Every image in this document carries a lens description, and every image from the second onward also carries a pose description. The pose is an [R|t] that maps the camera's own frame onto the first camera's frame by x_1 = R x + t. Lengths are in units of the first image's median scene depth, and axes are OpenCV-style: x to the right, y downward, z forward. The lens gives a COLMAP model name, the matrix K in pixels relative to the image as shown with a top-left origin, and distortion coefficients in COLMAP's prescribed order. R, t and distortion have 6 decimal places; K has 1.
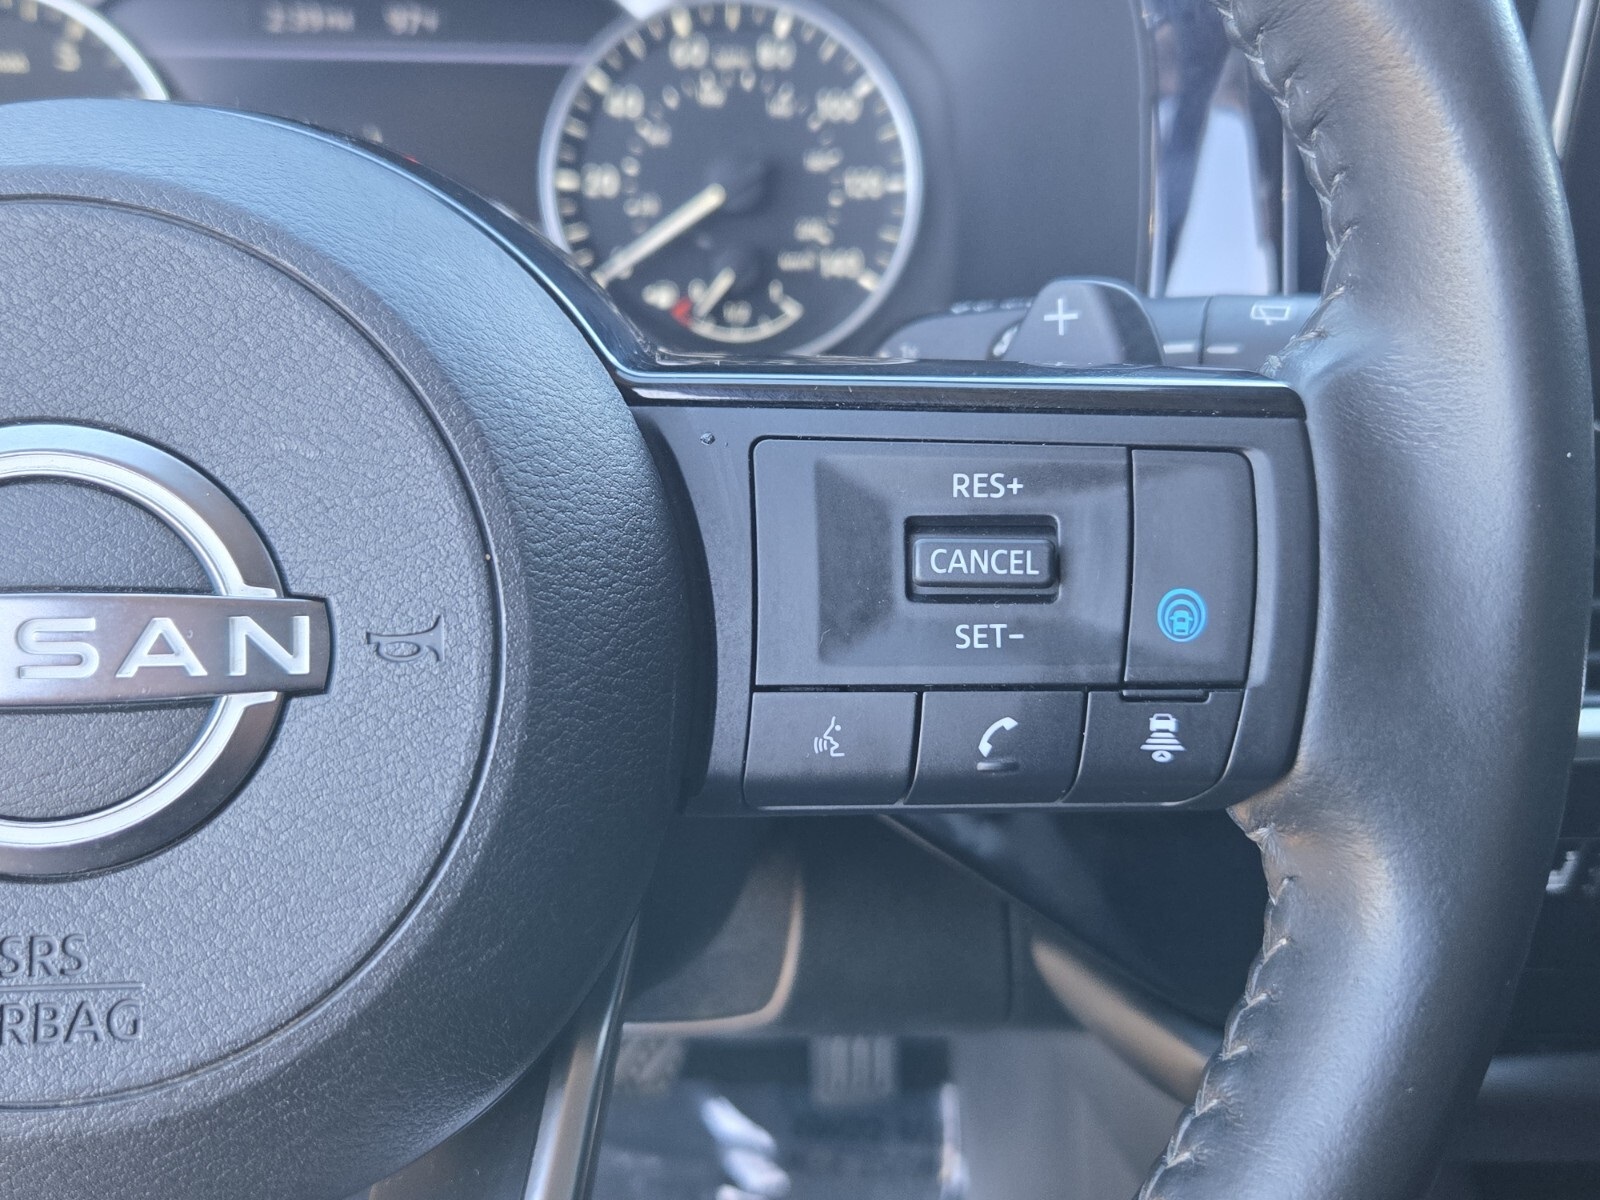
lens RADIAL K [[1893.0, 0, 861.7], [0, 1893.0, 601.9], [0, 0, 1]] dist [0.107080, 0.000000]
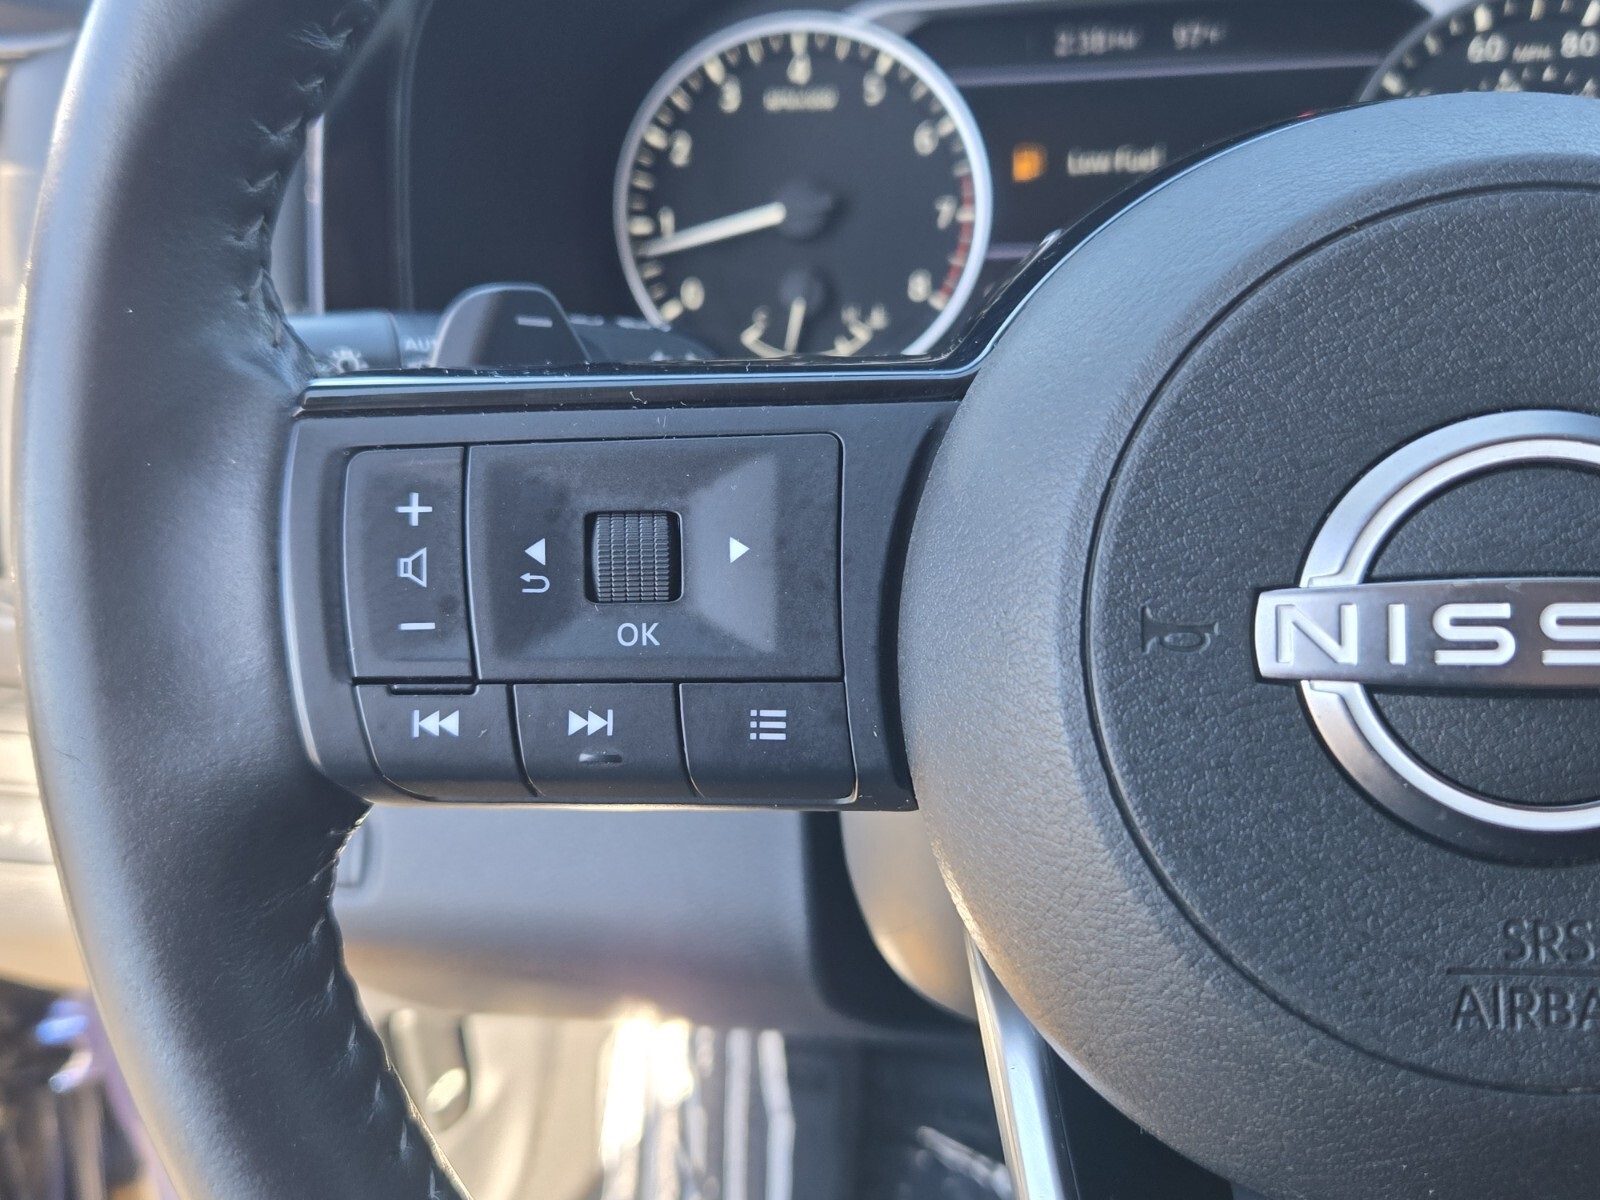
lens RADIAL K [[1893.0, 0, 838.8], [0, 1893.0, 605.6], [0, 0, 1]] dist [0.107080, 0.000000]
pose [[0.983477, 0.008380, -0.180839, -0.235392], [-0.010521, 0.999885, -0.010884, 0.009453], [0.180727, 0.012607, 0.983452, -0.018854]]
